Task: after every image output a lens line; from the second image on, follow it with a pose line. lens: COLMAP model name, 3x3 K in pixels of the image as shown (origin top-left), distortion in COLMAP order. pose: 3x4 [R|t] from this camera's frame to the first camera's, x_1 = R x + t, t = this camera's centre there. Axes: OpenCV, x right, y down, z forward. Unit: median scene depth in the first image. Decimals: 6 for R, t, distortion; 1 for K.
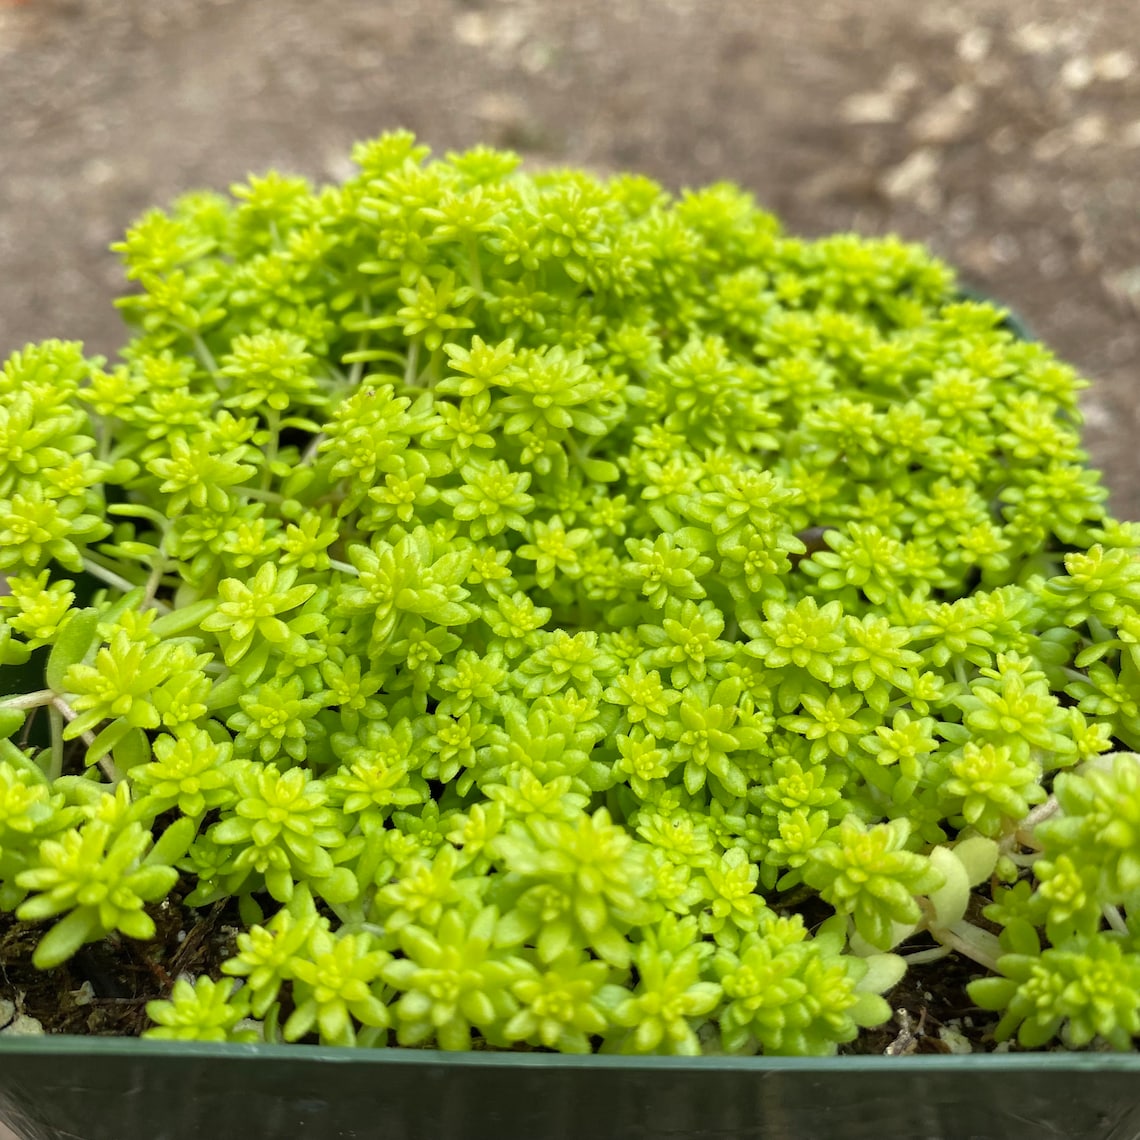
lens RADIAL K [[1147.3, 0, 572.1], [0, 1147.3, 569.4], [0, 0, 1]] dist [0.010668, 0.000000]
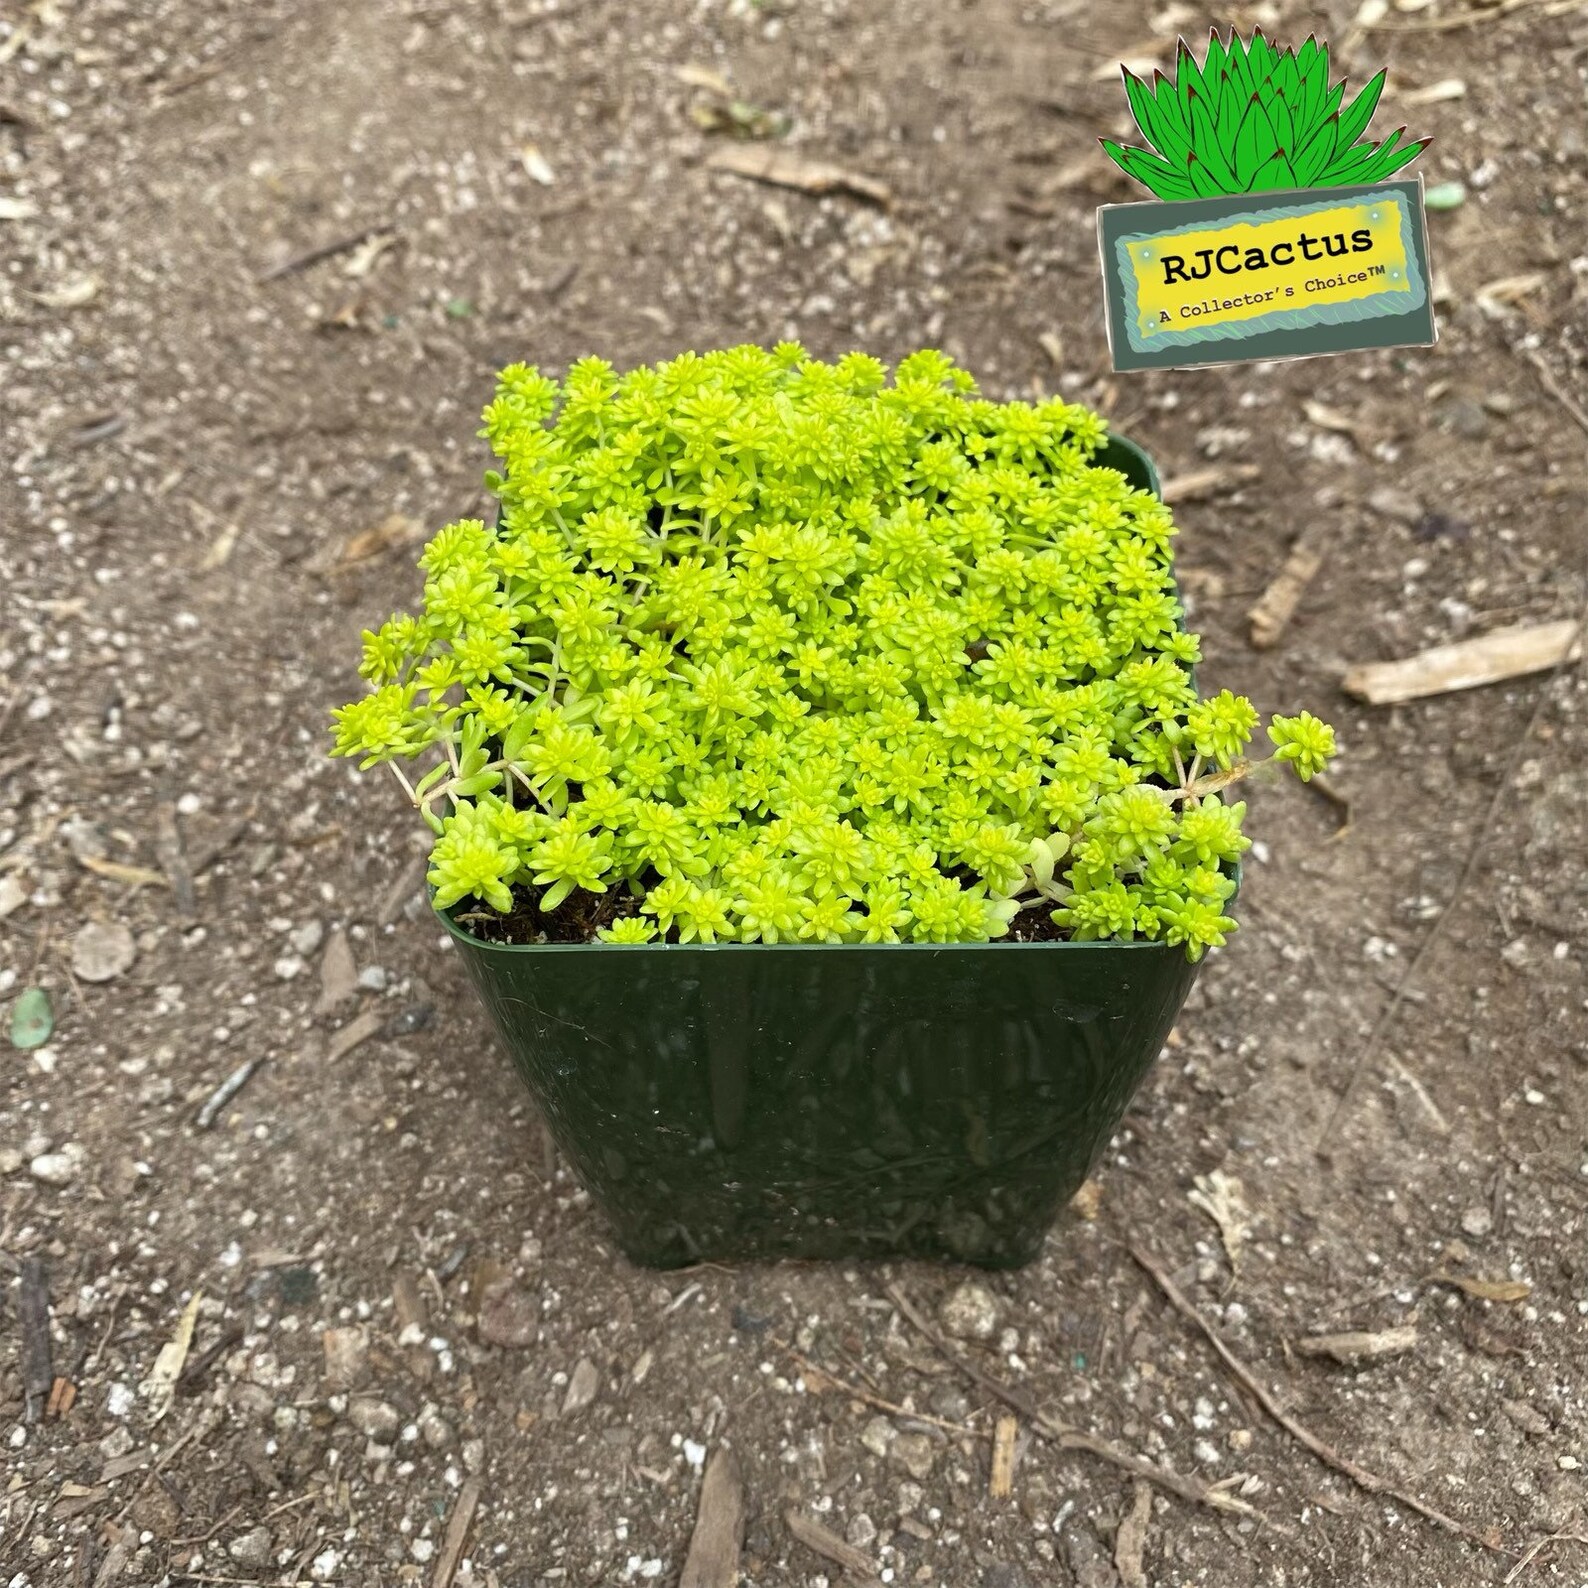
lens RADIAL K [[1598.2, 0, 793.2], [0, 1598.2, 793.7], [0, 0, 1]] dist [0.010668, 0.000000]
pose [[0.999773, -0.020312, 0.006490, -0.059163], [0.019102, 0.988383, 0.150778, -0.173568], [-0.009477, -0.150619, 0.988546, -1.200723]]
